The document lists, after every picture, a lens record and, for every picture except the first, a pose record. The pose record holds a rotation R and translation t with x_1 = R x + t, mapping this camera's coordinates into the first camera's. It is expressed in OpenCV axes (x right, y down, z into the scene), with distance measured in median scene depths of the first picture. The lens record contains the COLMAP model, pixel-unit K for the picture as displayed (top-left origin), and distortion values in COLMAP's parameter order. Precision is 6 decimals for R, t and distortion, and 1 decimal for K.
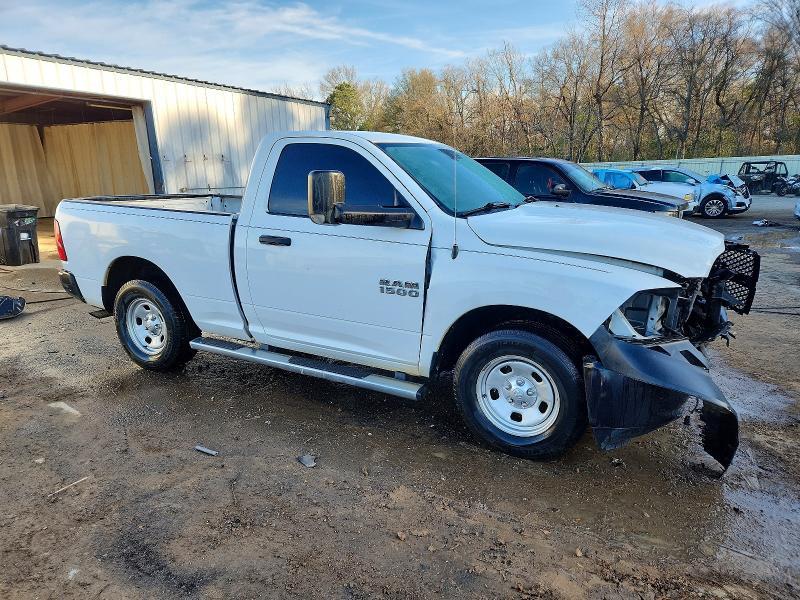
lens RADIAL K [[560.1, 0, 400.0], [0, 560.1, 300.0], [0, 0, 1]] dist [0.003577, 0.000951]
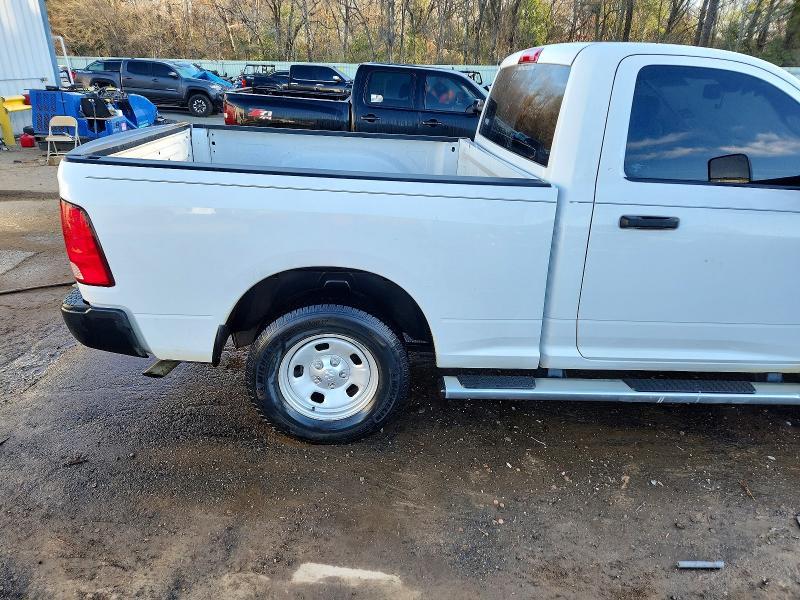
lens RADIAL K [[534.3, 0, 400.0], [0, 534.3, 300.0], [0, 0, 1]] dist [0.064622, -0.063211]
pose [[0.855251, -0.176009, 0.487407, -0.780294], [0.089880, 0.976680, 0.194980, -0.164076], [-0.510359, -0.122948, 0.851127, 0.594000]]
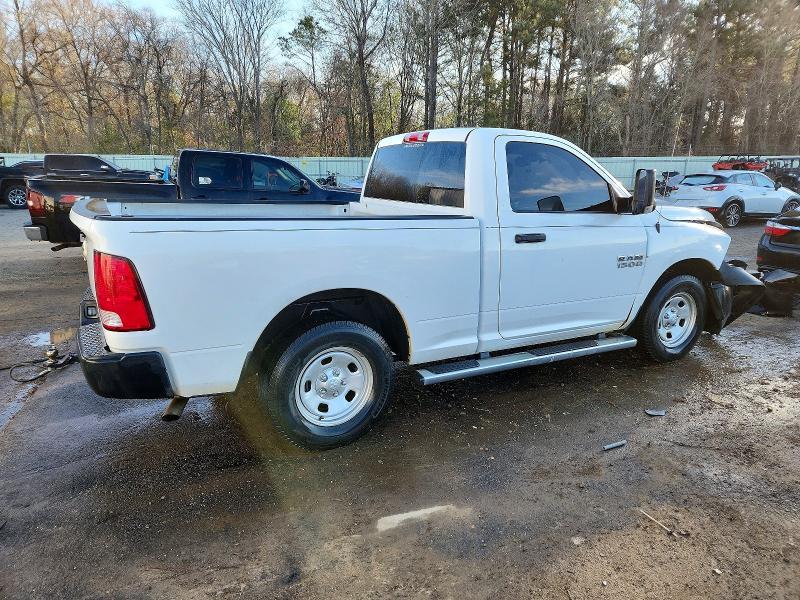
lens RADIAL K [[560.1, 0, 400.0], [0, 560.1, 300.0], [0, 0, 1]] dist [0.003577, 0.000951]
pose [[0.534929, -0.181444, 0.825184, -1.167426], [0.183424, 0.978315, 0.096209, -0.134486], [-0.824746, 0.099893, 0.556610, 0.640657]]
